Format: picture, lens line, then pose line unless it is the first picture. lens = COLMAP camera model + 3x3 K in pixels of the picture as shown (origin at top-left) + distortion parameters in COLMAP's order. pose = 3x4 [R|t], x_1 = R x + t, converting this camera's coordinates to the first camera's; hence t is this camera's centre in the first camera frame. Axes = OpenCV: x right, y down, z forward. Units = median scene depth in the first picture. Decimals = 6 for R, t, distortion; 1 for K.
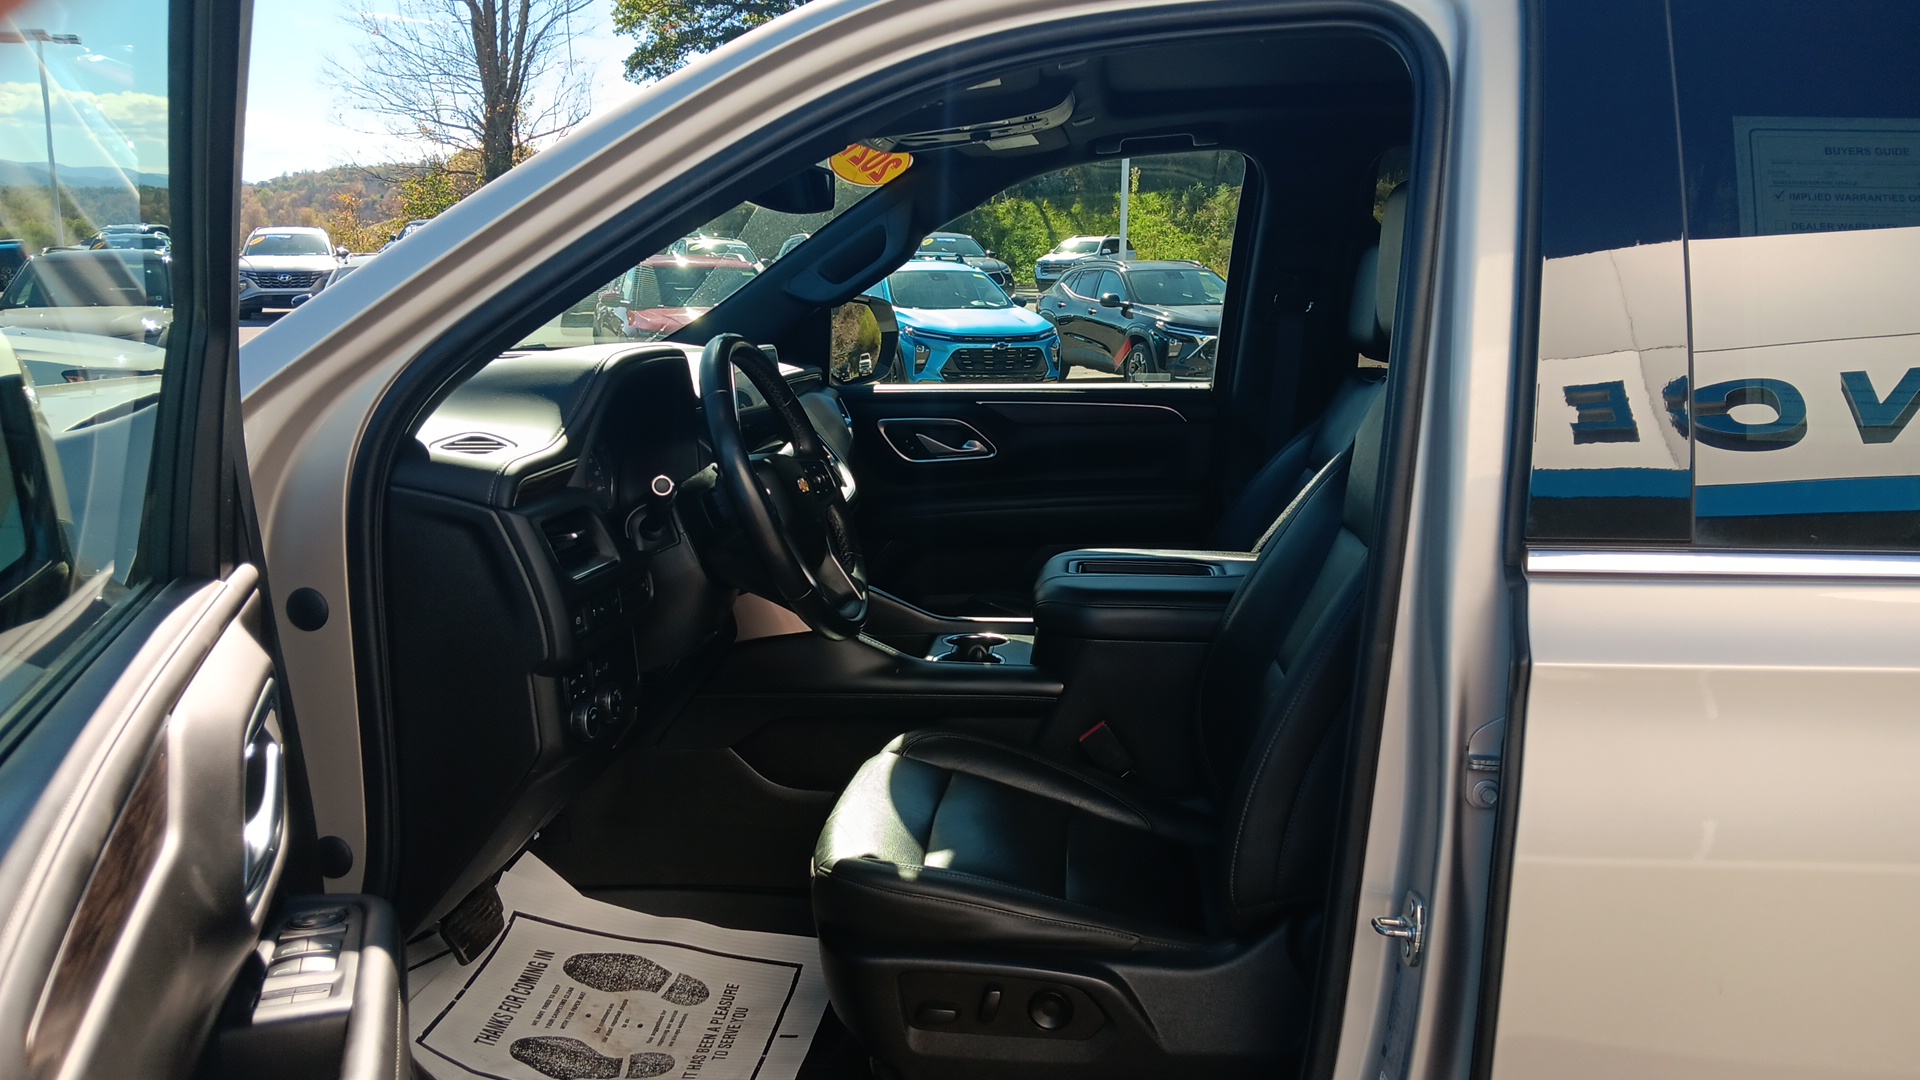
lens RADIAL K [[1497.6, 0, 966.3], [0, 1497.6, 541.4], [0, 0, 1]] dist [0.026174, -0.088504]
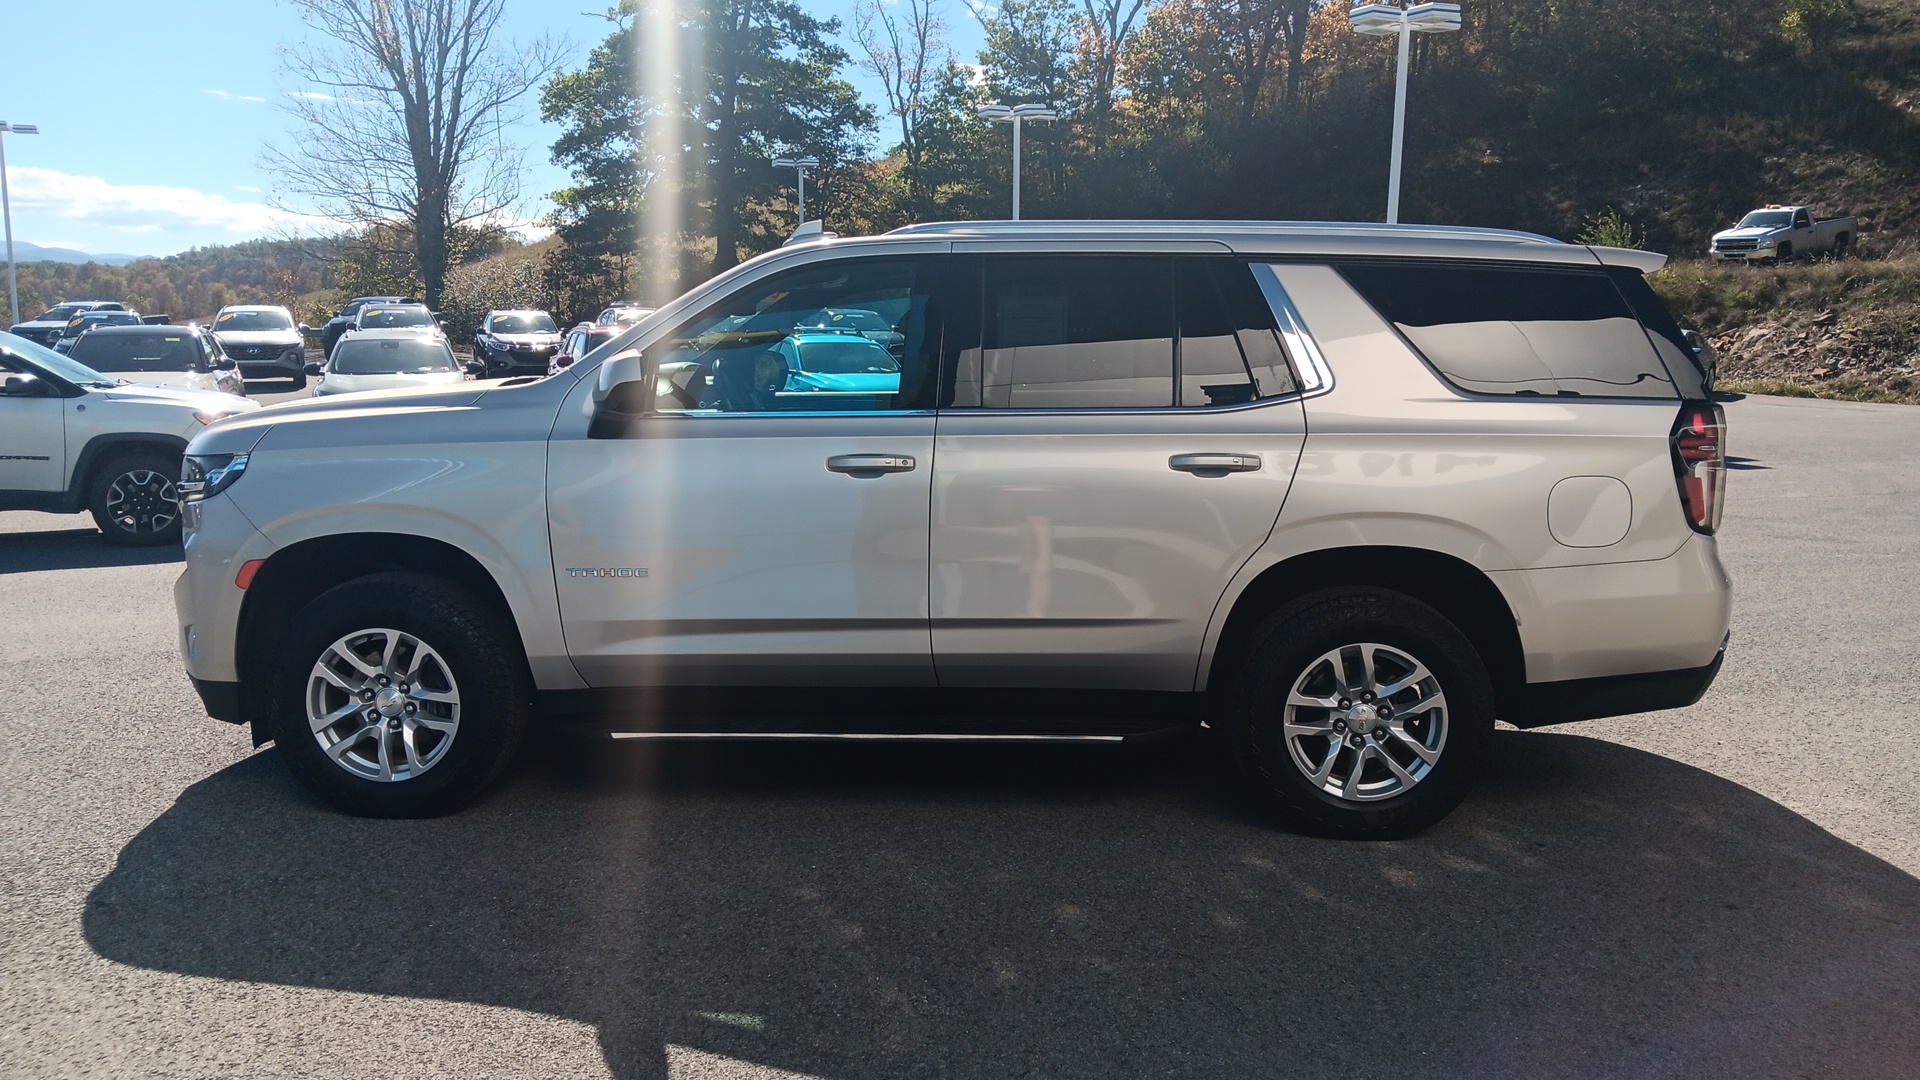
lens RADIAL K [[1497.6, 0, 972.9], [0, 1497.6, 551.5], [0, 0, 1]] dist [0.026174, -0.088504]
pose [[0.998325, -0.009853, 0.057014, 0.009667], [0.012214, 0.999076, -0.041213, 0.022032], [-0.056555, 0.041840, 0.997522, -0.114850]]
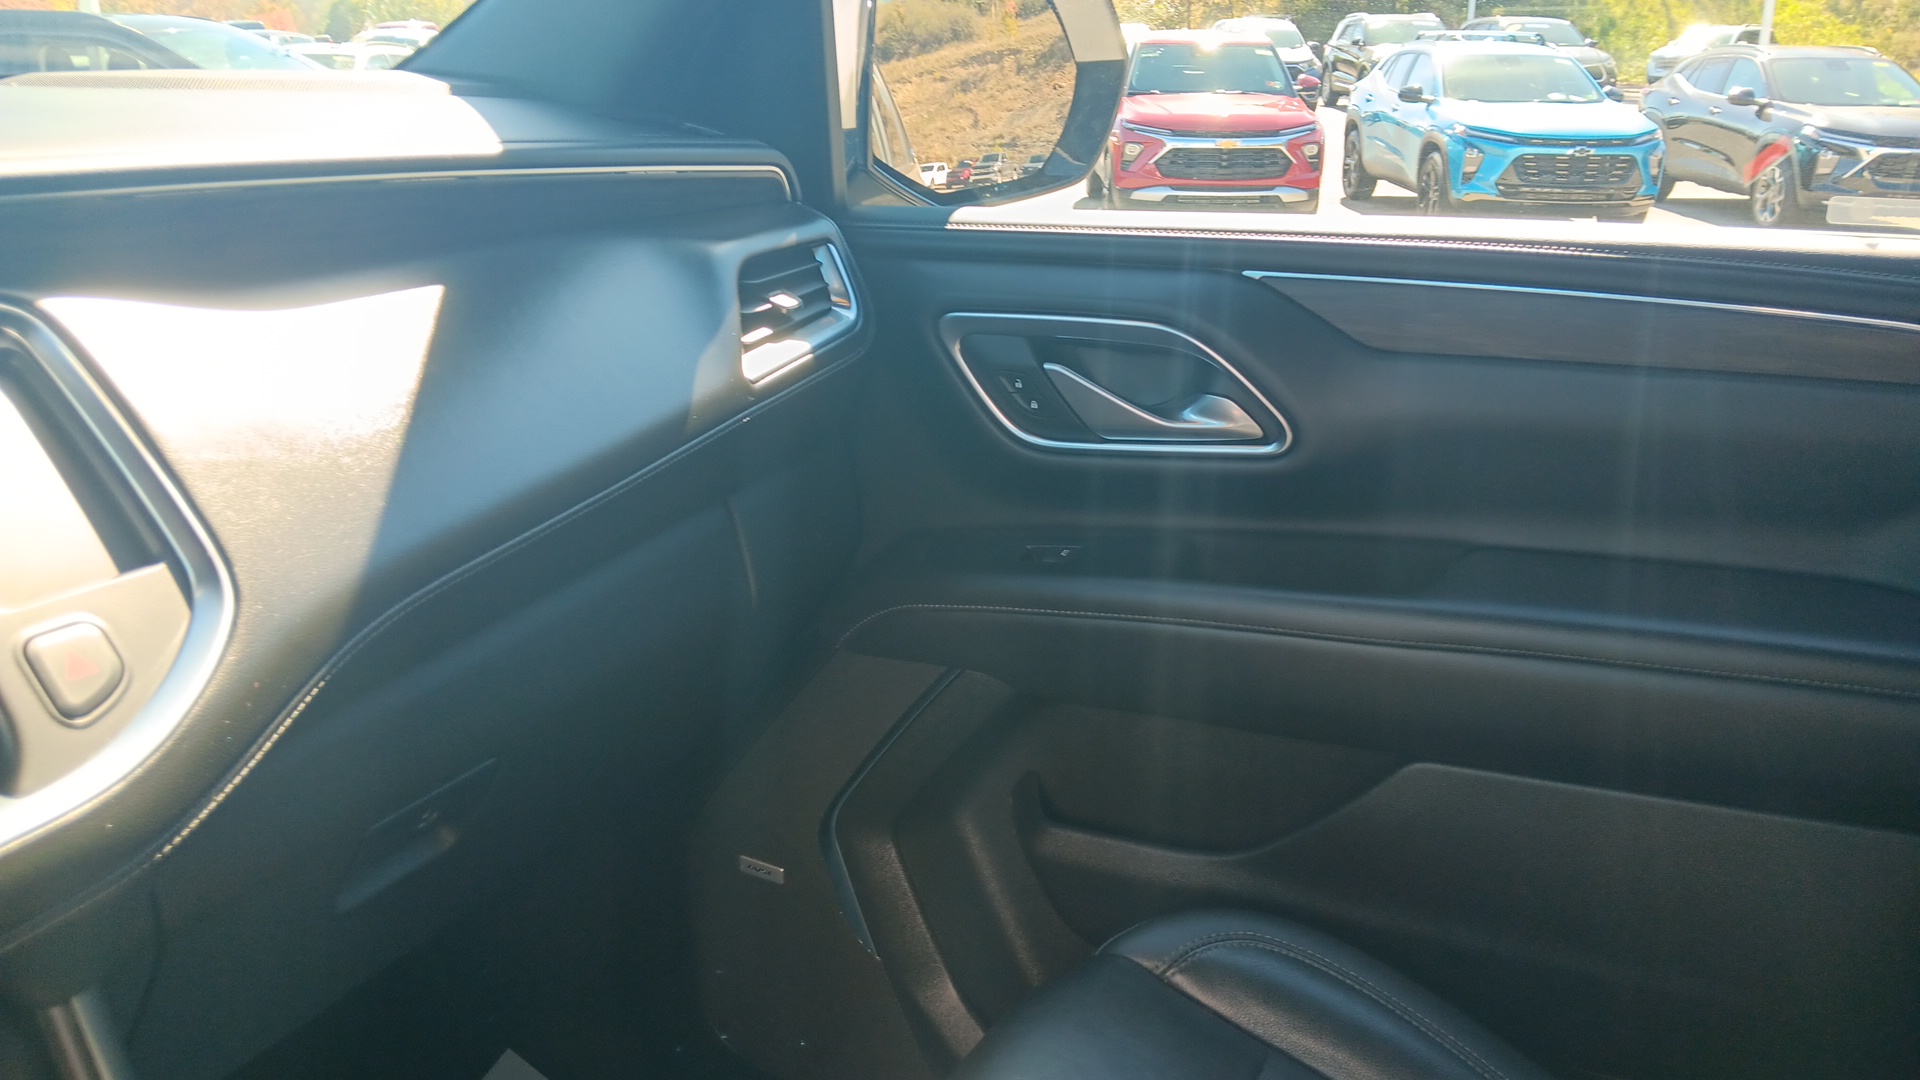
lens RADIAL K [[1497.6, 0, 941.2], [0, 1497.6, 538.3], [0, 0, 1]] dist [0.026174, -0.088504]
pose [[0.928681, 0.110777, -0.353949, 0.006401], [-0.066402, 0.988593, 0.135183, -0.007626], [0.364887, -0.102039, 0.925443, 0.068115]]
